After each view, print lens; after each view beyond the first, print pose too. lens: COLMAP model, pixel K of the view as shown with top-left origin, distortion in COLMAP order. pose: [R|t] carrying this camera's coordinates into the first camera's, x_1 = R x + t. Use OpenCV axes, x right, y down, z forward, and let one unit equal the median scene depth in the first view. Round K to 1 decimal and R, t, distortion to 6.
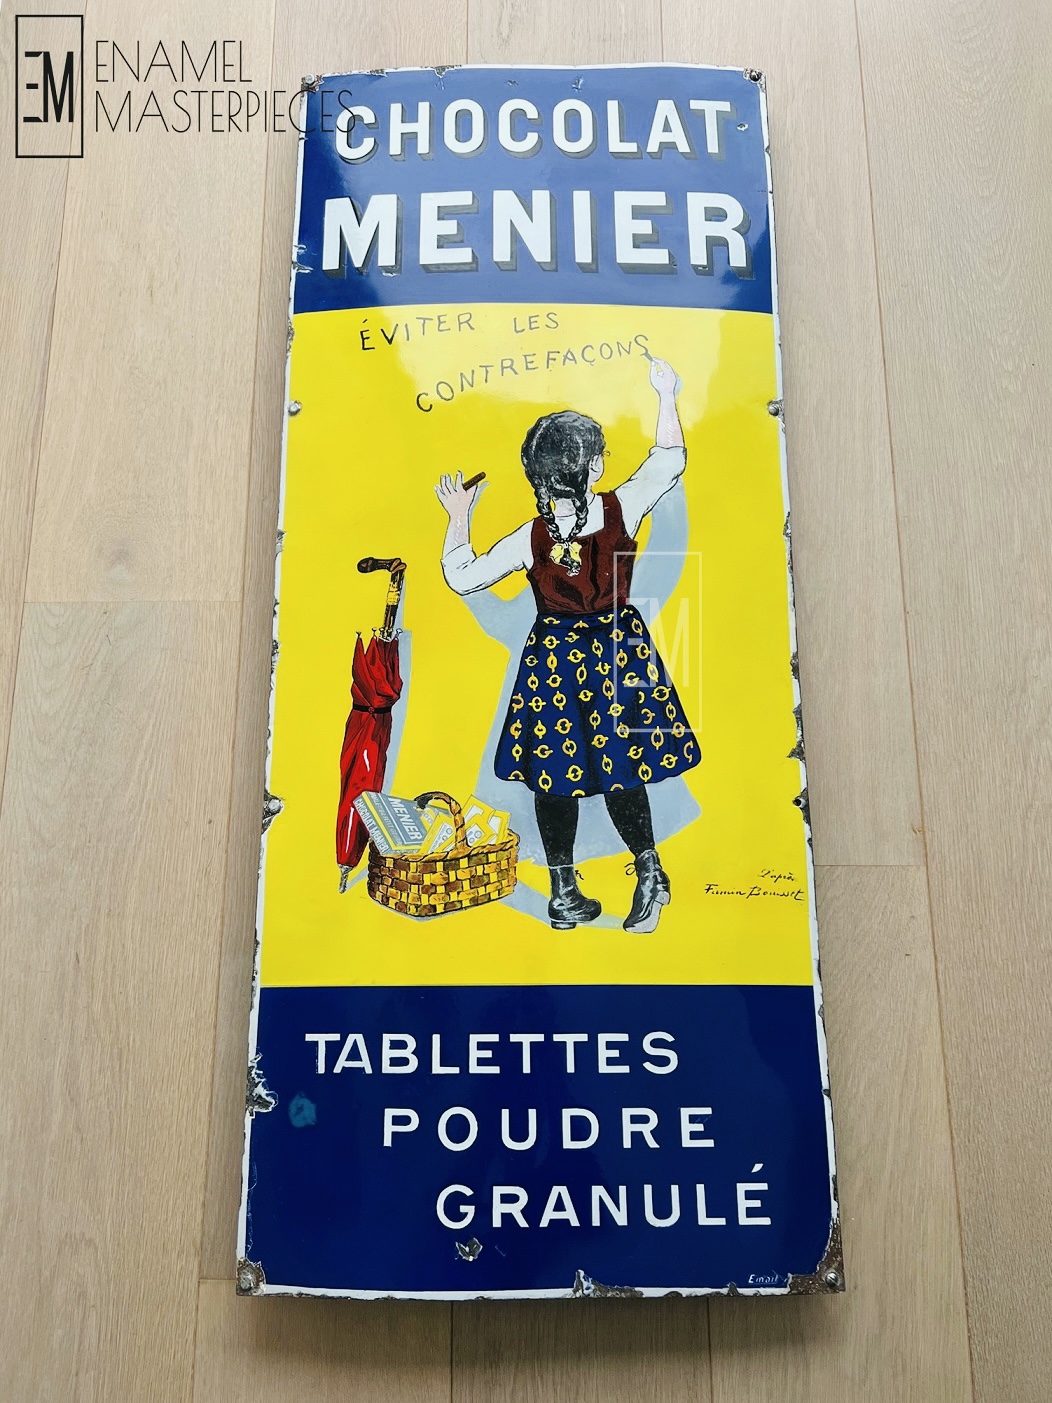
lens RADIAL K [[1090.9, 0, 526.0], [0, 1090.9, 701.5], [0, 0, 1]] dist [0.105449, -0.152052]
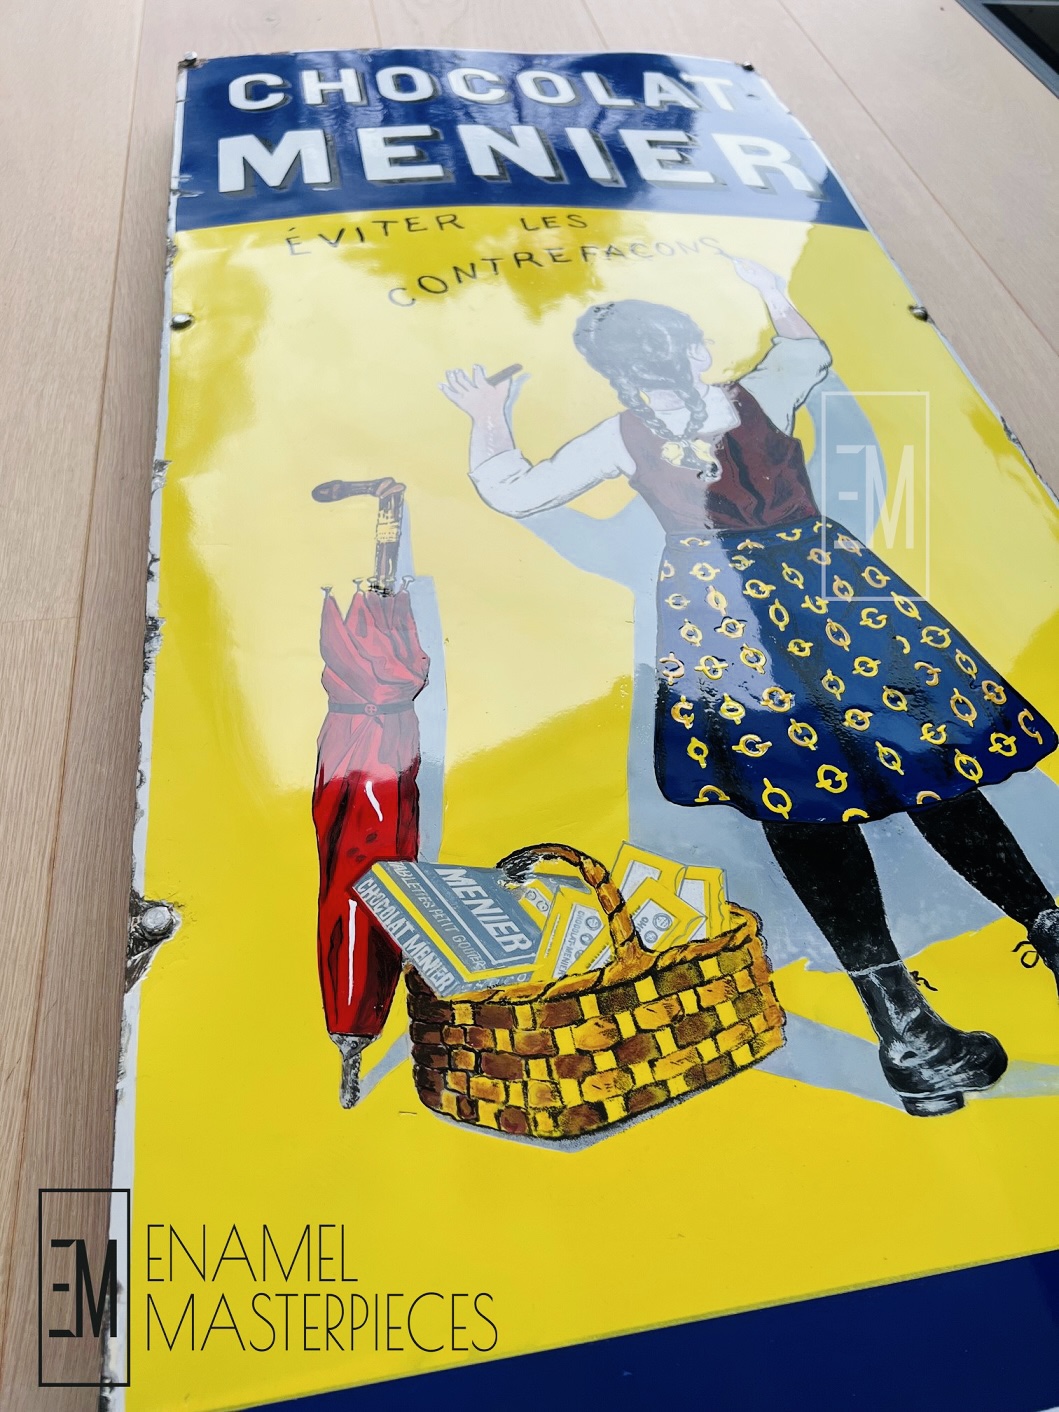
lens RADIAL K [[1120.8, 0, 524.9], [0, 1120.8, 681.6], [0, 0, 1]] dist [0.020471, -0.006716]
pose [[0.982553, -0.077112, 0.169244, -0.151953], [0.143819, 0.892010, -0.428526, 0.203511], [-0.117922, 0.445390, 0.887537, 0.548712]]
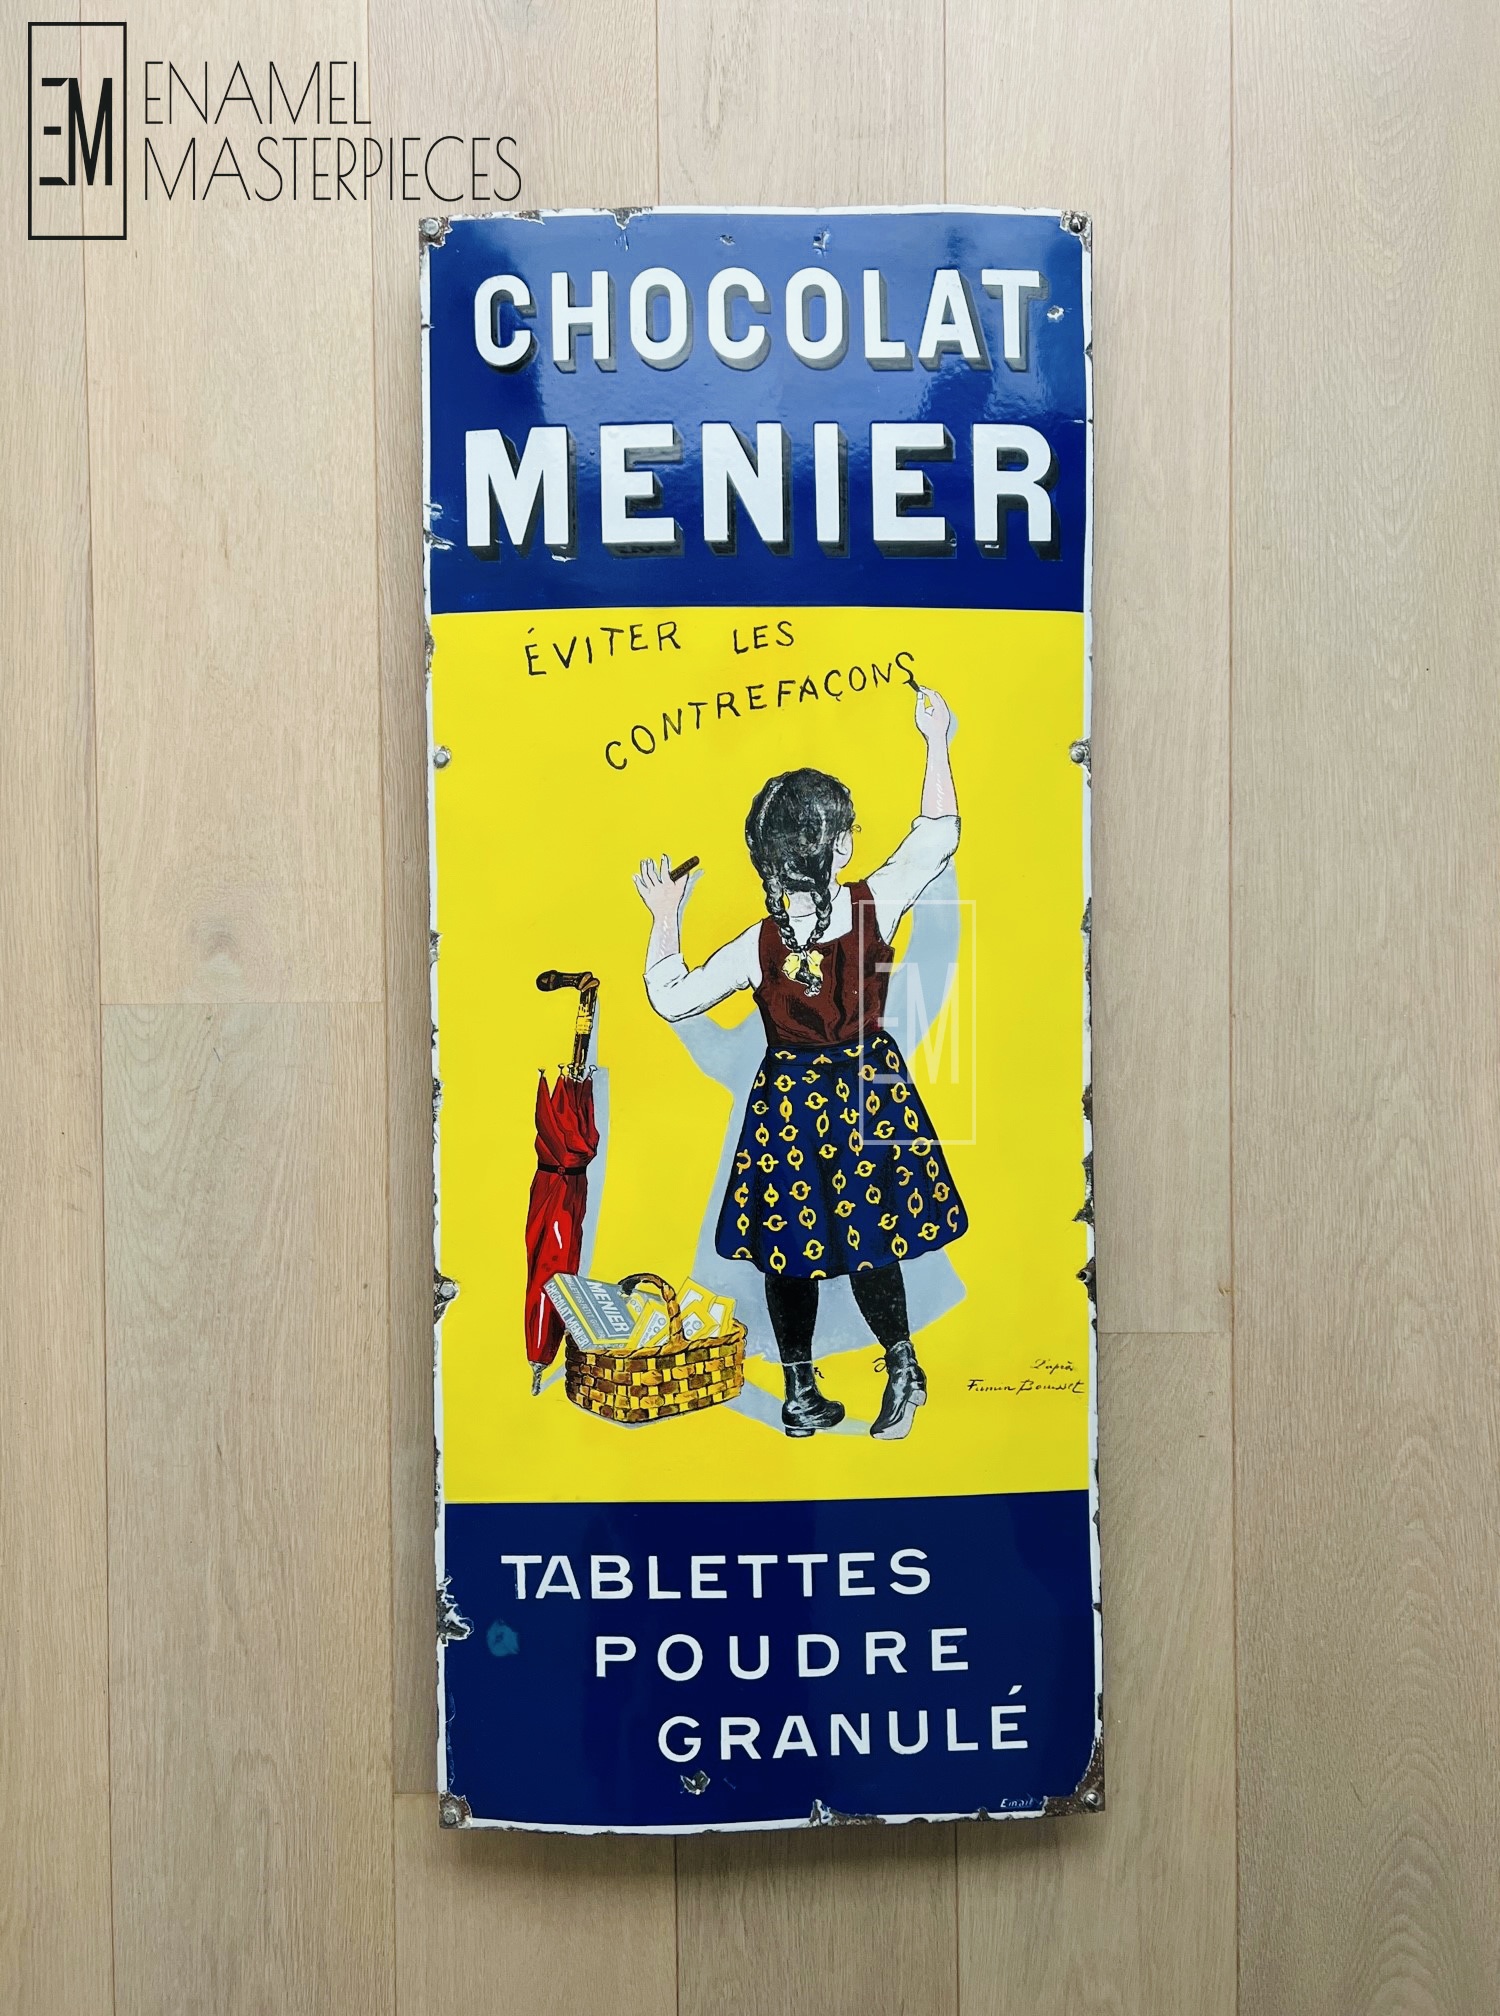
lens RADIAL K [[1572.6, 0, 750.0], [0, 1572.6, 1008.0], [0, 0, 1]] dist [0.123409, -0.210672]
pose [[0.999708, -0.007635, 0.022930, -0.027552], [0.001628, 0.967911, 0.251288, -0.388124], [-0.024112, -0.251177, 0.967641, -0.094420]]
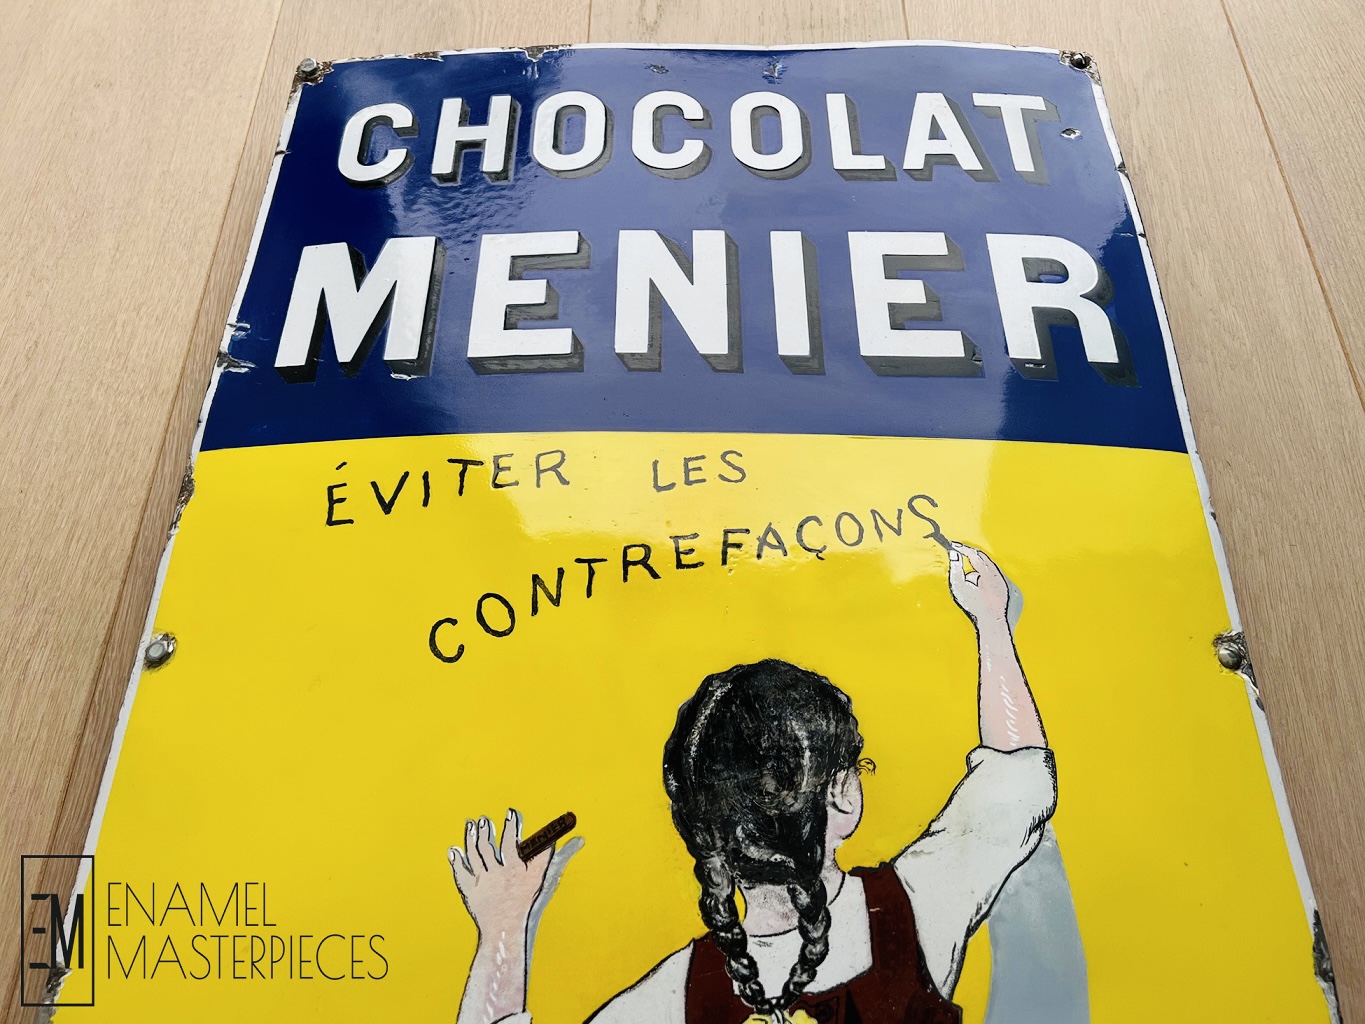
lens RADIAL K [[1083.5, 0, 688.5], [0, 1083.5, 510.1], [0, 0, 1]] dist [0.020471, -0.006716]
pose [[0.999990, 0.002605, -0.003709, 0.006548], [-0.003482, 0.965367, -0.260871, -0.215558], [0.002901, 0.260881, 0.965367, 0.584446]]
